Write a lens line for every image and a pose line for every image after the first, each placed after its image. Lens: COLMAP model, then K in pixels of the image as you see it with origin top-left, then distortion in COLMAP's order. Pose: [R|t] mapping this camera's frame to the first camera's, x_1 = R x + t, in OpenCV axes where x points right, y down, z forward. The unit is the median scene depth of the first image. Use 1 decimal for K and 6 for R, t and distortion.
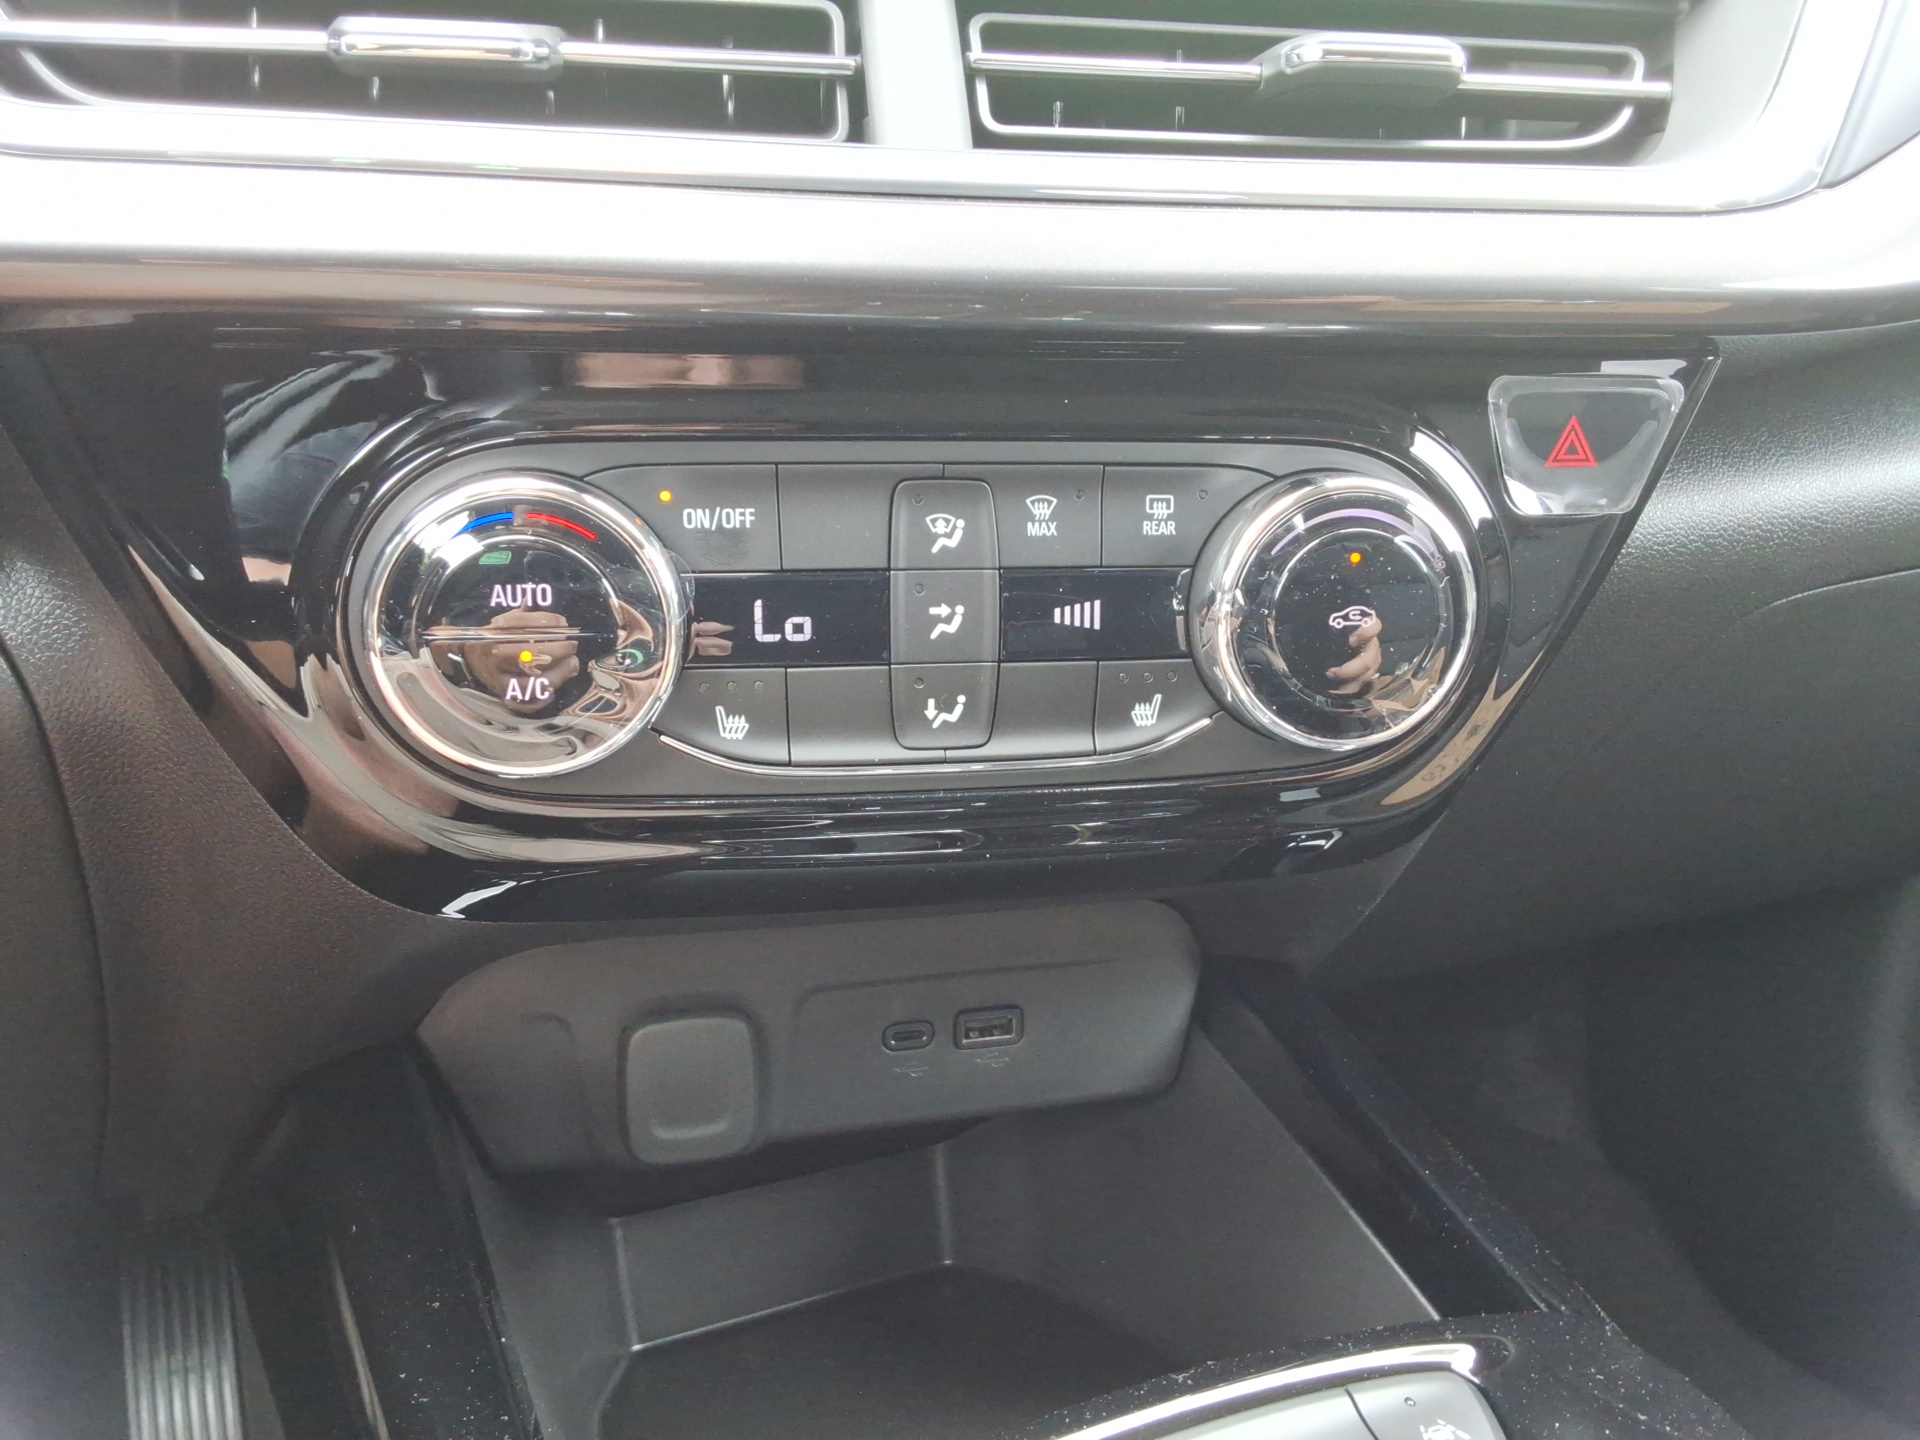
lens RADIAL K [[1596.9, 0, 965.7], [0, 1596.9, 674.7], [0, 0, 1]] dist [0.085480, -0.086060]
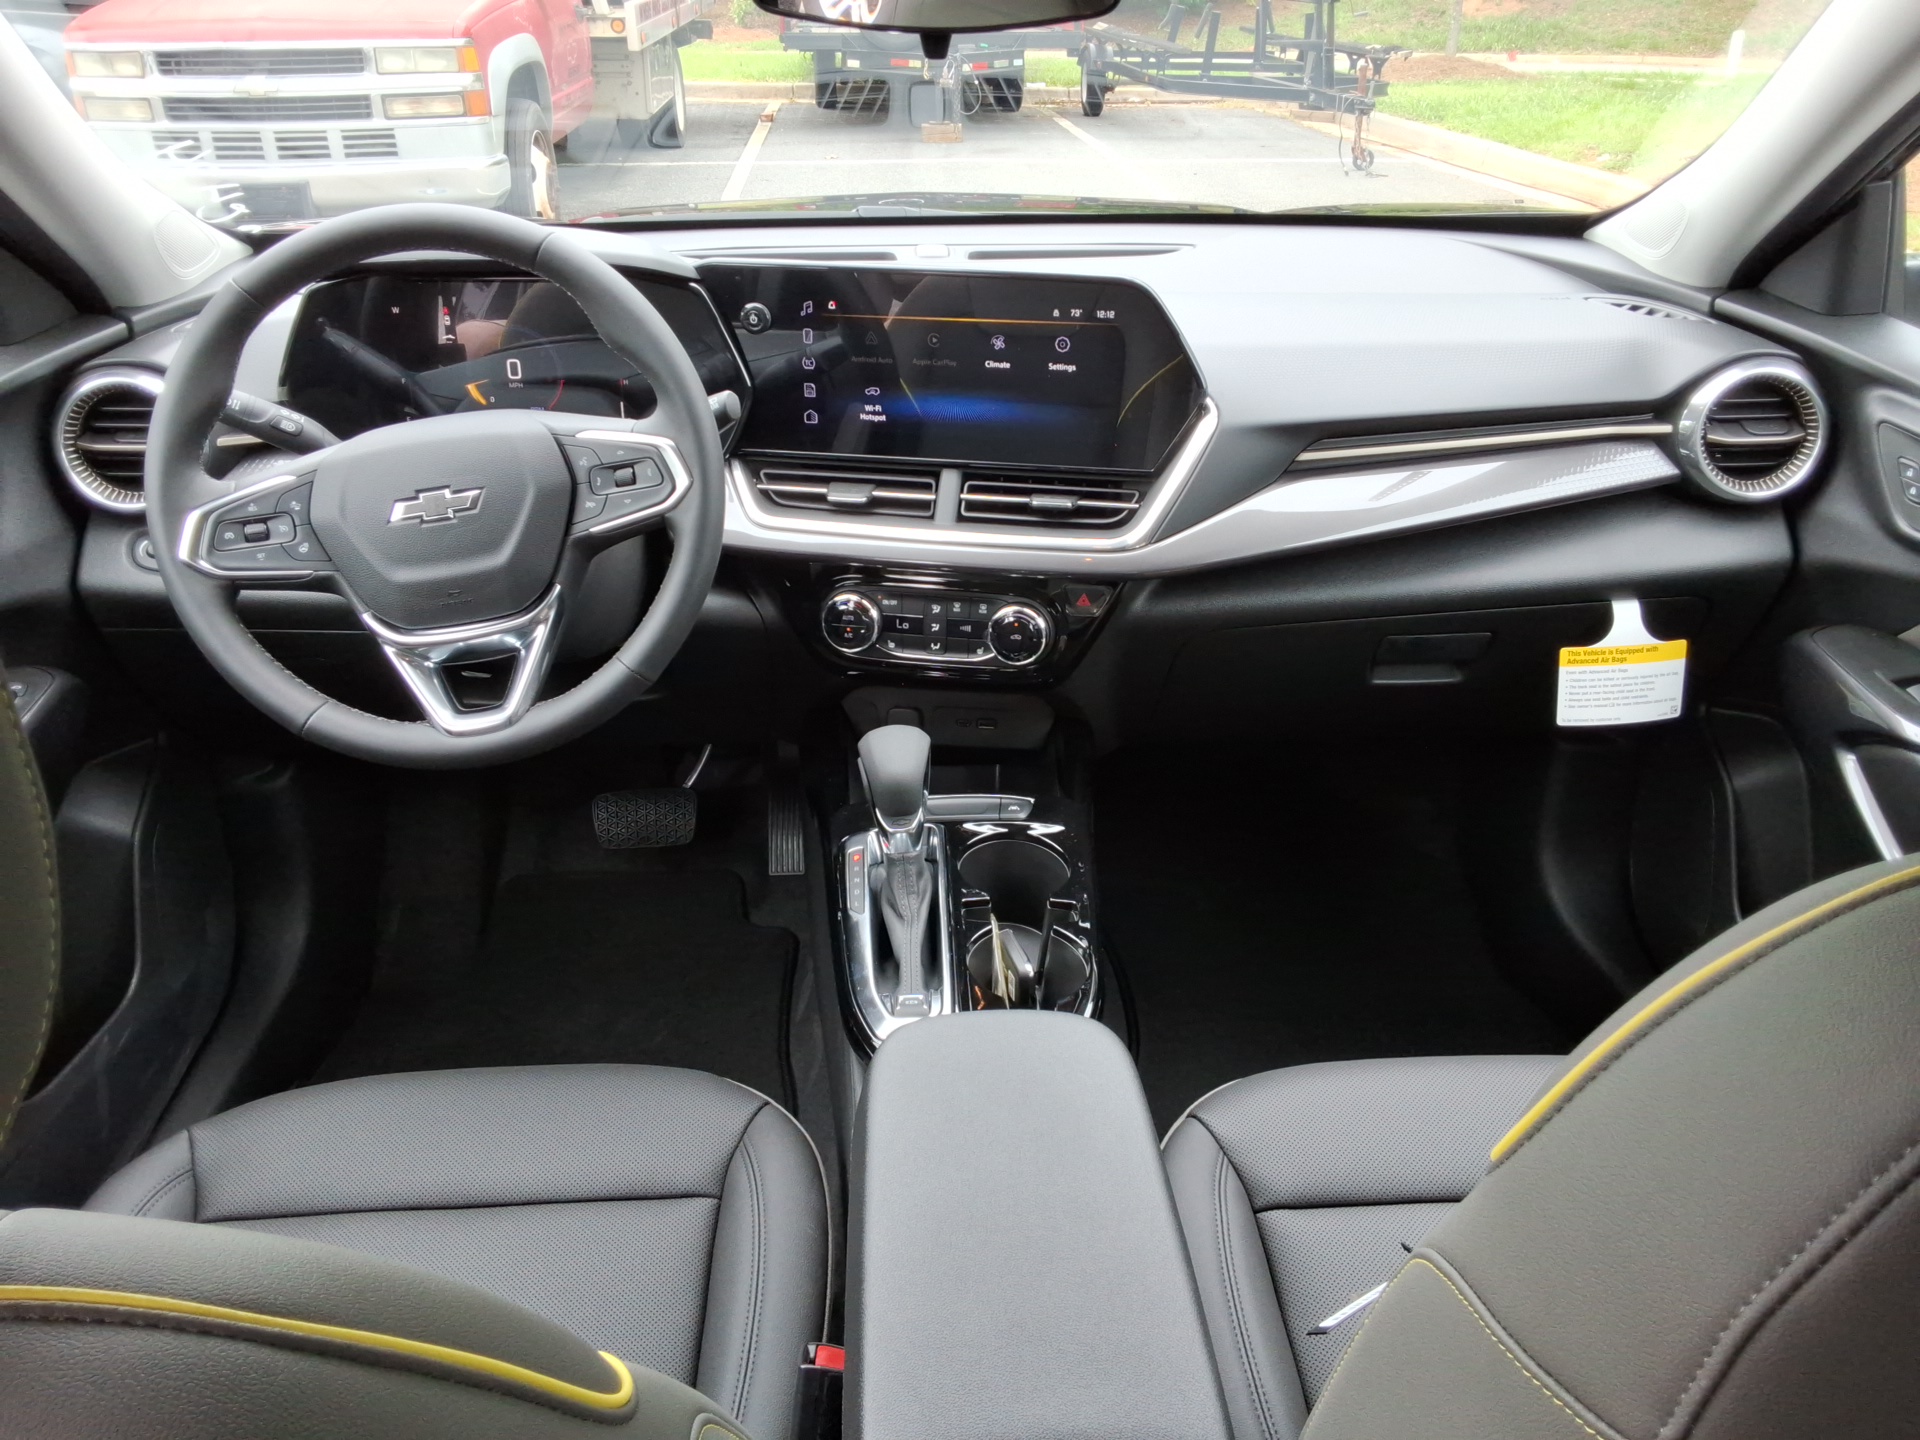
lens RADIAL K [[1499.6, 0, 984.0], [0, 1499.6, 721.7], [0, 0, 1]] dist [0.108648, -0.172213]
pose [[0.925270, 0.128587, -0.356849, 1.709637], [-0.075569, 0.984417, 0.158783, -0.467152], [0.371706, -0.119950, 0.920569, -3.002184]]
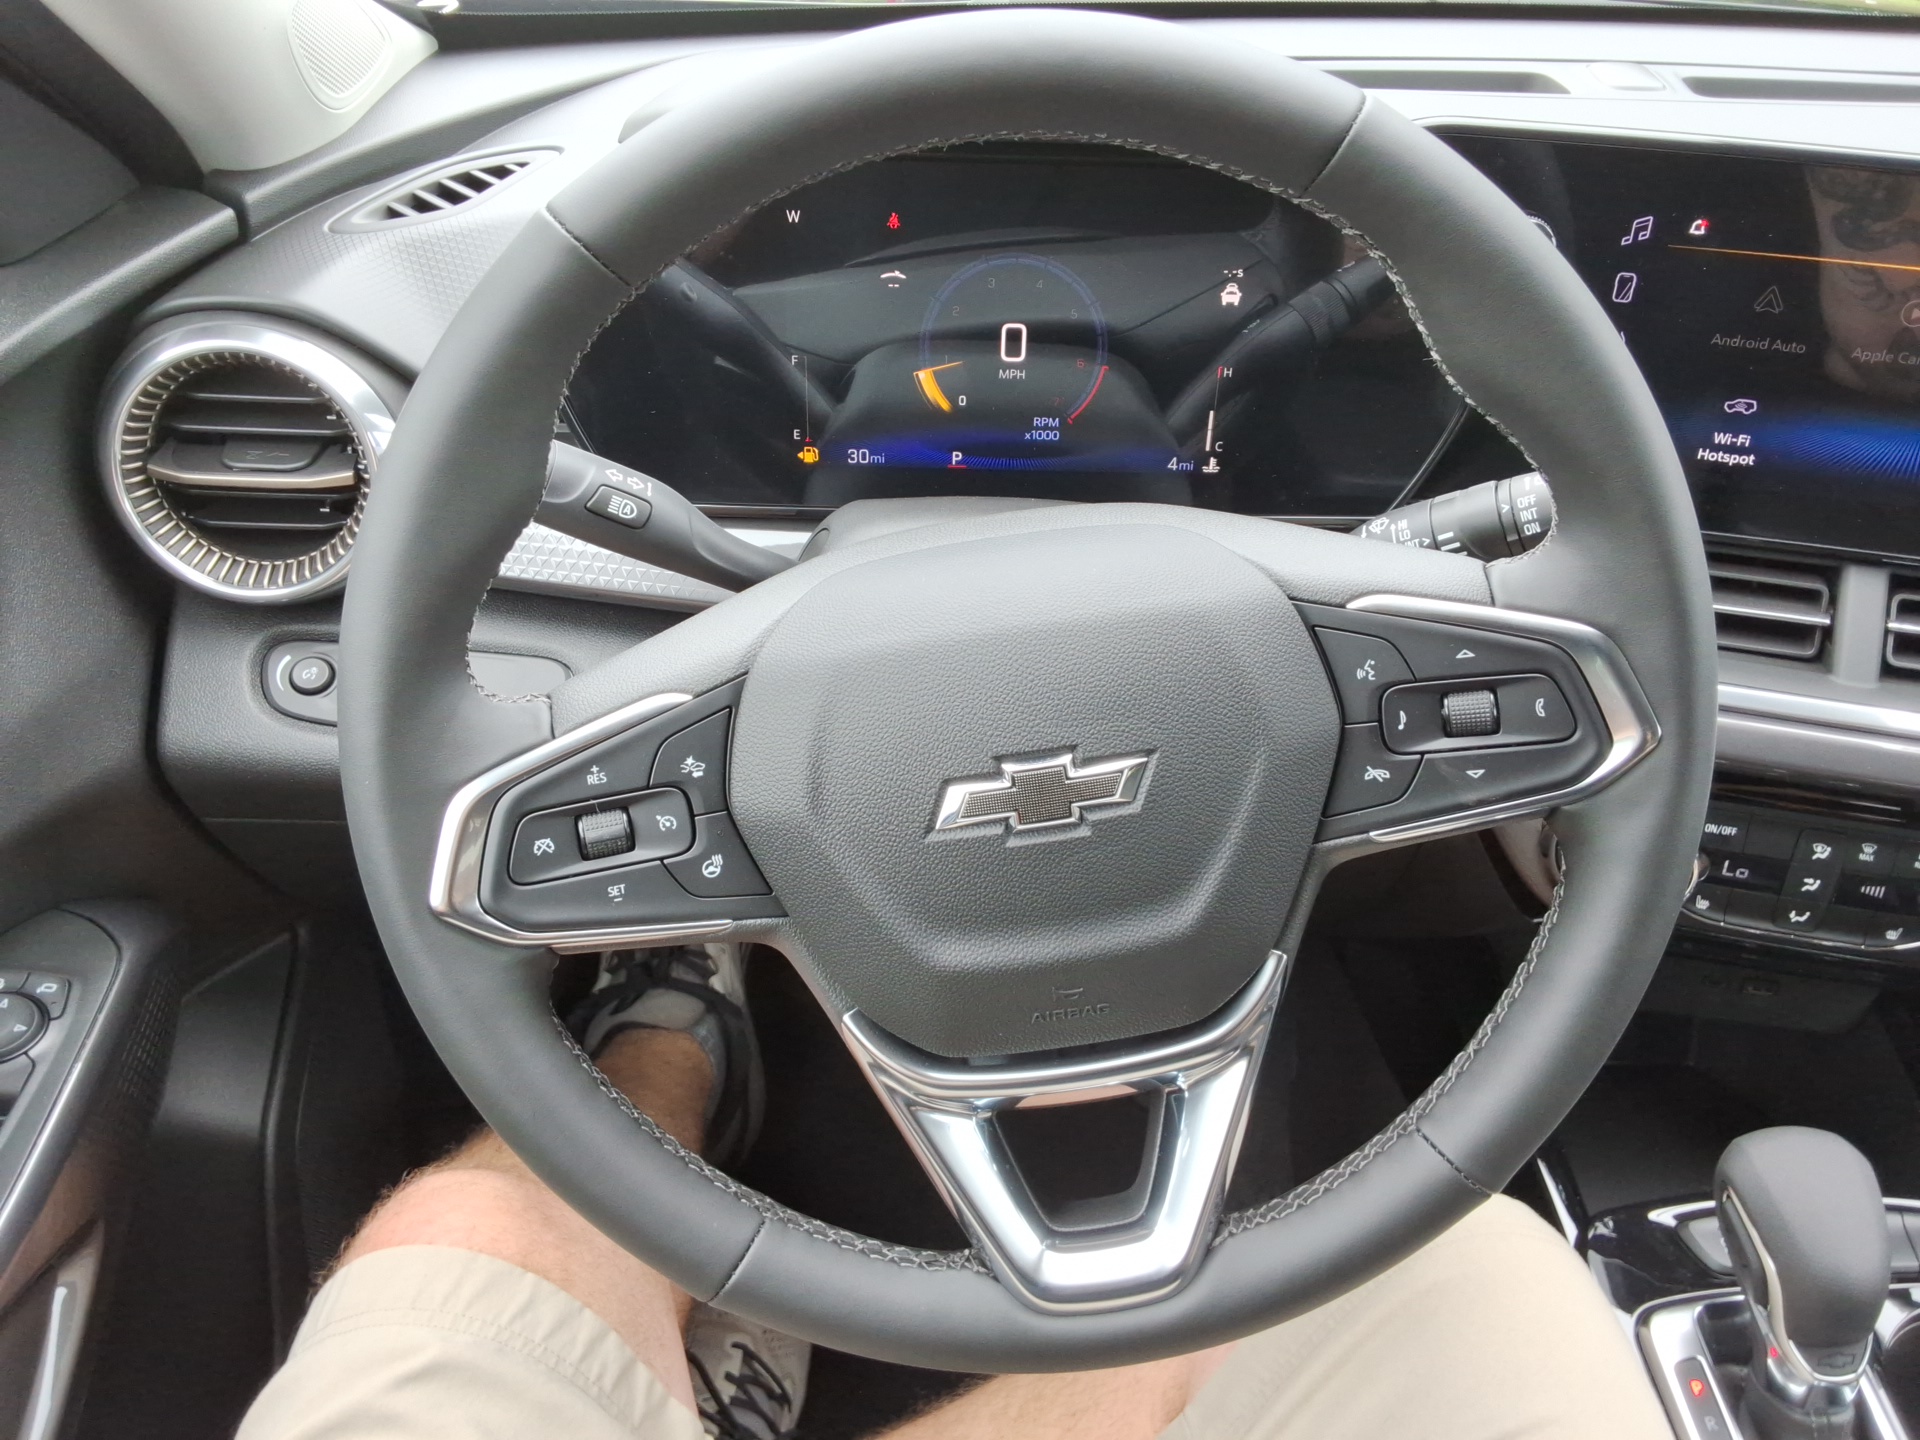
lens RADIAL K [[1502.9, 0, 963.1], [0, 1502.9, 695.2], [0, 0, 1]] dist [0.098029, -0.170072]
pose [[0.906850, 0.216188, -0.361780, -0.389007], [-0.111493, 0.950891, 0.288749, -0.800453], [0.406438, -0.221516, 0.886419, -1.420925]]
